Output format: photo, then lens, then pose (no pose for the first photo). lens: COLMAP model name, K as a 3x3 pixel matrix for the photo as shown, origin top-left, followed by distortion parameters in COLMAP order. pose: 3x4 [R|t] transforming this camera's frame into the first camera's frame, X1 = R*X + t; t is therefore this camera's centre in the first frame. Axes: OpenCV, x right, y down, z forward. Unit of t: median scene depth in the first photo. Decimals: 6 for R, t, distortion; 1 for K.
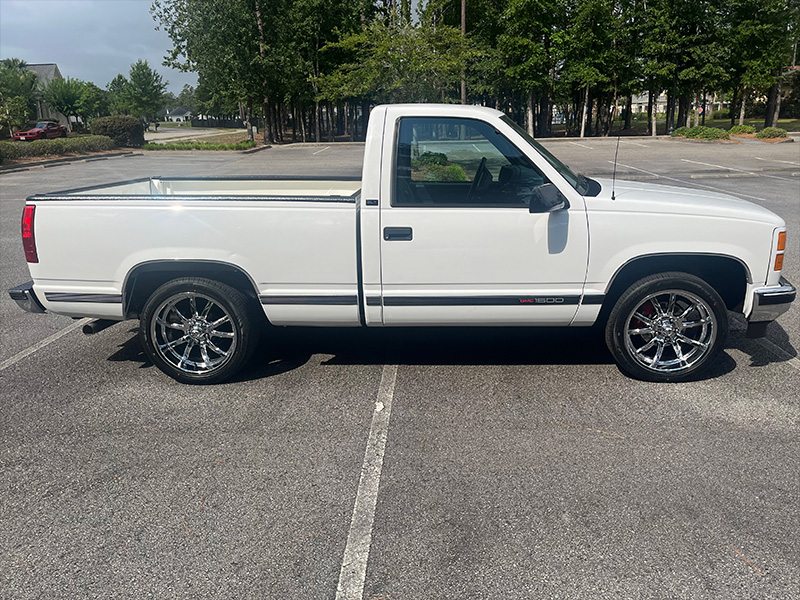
lens RADIAL K [[616.5, 0, 400.0], [0, 616.5, 300.0], [0, 0, 1]] dist [0.074893, -0.096596]
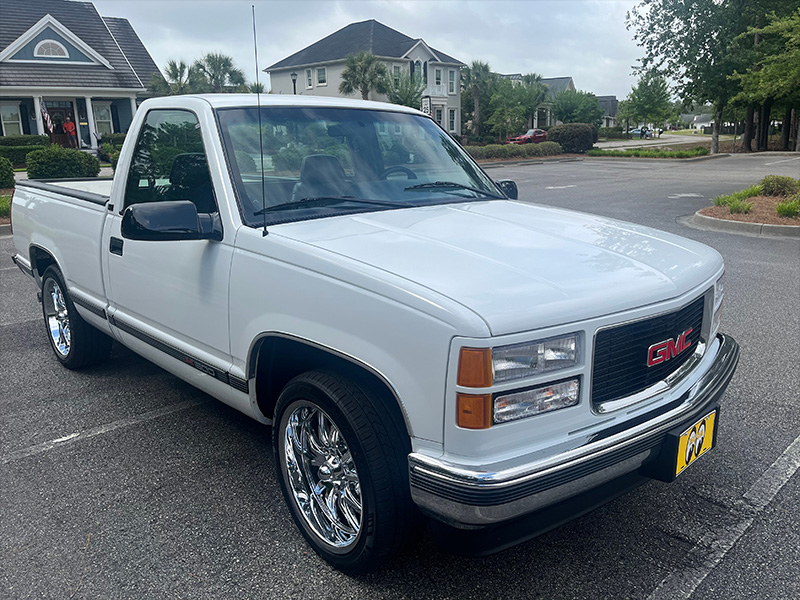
lens RADIAL K [[630.4, 0, 400.0], [0, 630.4, 300.0], [0, 0, 1]] dist [-0.001564, 0.000126]
pose [[0.726232, 0.175035, -0.664793, 0.082481], [-0.184185, 0.981229, 0.057143, -0.015045], [0.662316, 0.080946, 0.744839, 0.059330]]
